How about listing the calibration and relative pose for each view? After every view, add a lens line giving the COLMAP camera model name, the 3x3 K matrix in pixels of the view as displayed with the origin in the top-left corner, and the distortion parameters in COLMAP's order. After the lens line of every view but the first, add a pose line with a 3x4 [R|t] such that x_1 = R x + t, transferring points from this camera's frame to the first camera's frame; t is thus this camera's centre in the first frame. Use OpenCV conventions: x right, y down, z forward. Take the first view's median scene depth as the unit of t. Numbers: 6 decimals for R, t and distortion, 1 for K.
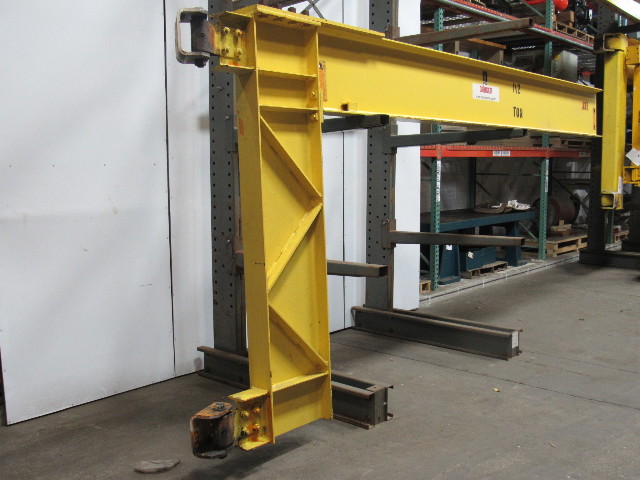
lens RADIAL K [[699.4, 0, 319.2], [0, 699.4, 239.1], [0, 0, 1]] dist [-0.042603, 0.000000]
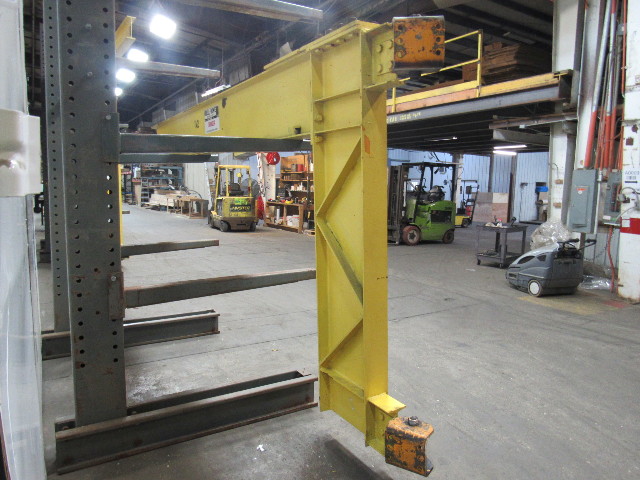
lens RADIAL K [[465.6, 0, 320.6], [0, 465.6, 240.2], [0, 0, 1]] dist [-0.013950, -0.003302]
pose [[0.283602, -0.106242, 0.953039, -0.698430], [0.087491, 0.992565, 0.084613, -0.079855], [-0.954942, 0.059386, 0.290789, 0.796972]]
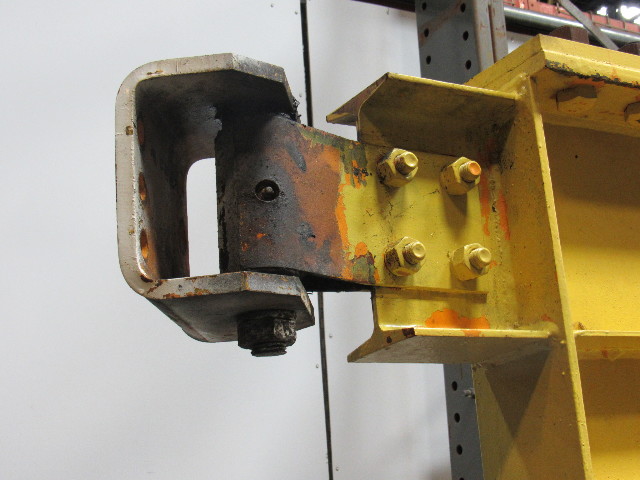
lens RADIAL K [[1051.1, 0, 319.5], [0, 1051.1, 238.8], [0, 0, 1]] dist [-0.121203, 0.000000]
pose [[0.941925, -0.124488, -0.311897, -0.053529], [0.015949, 0.944289, -0.328732, -0.152670], [0.335444, 0.304666, 0.891435, 0.620852]]
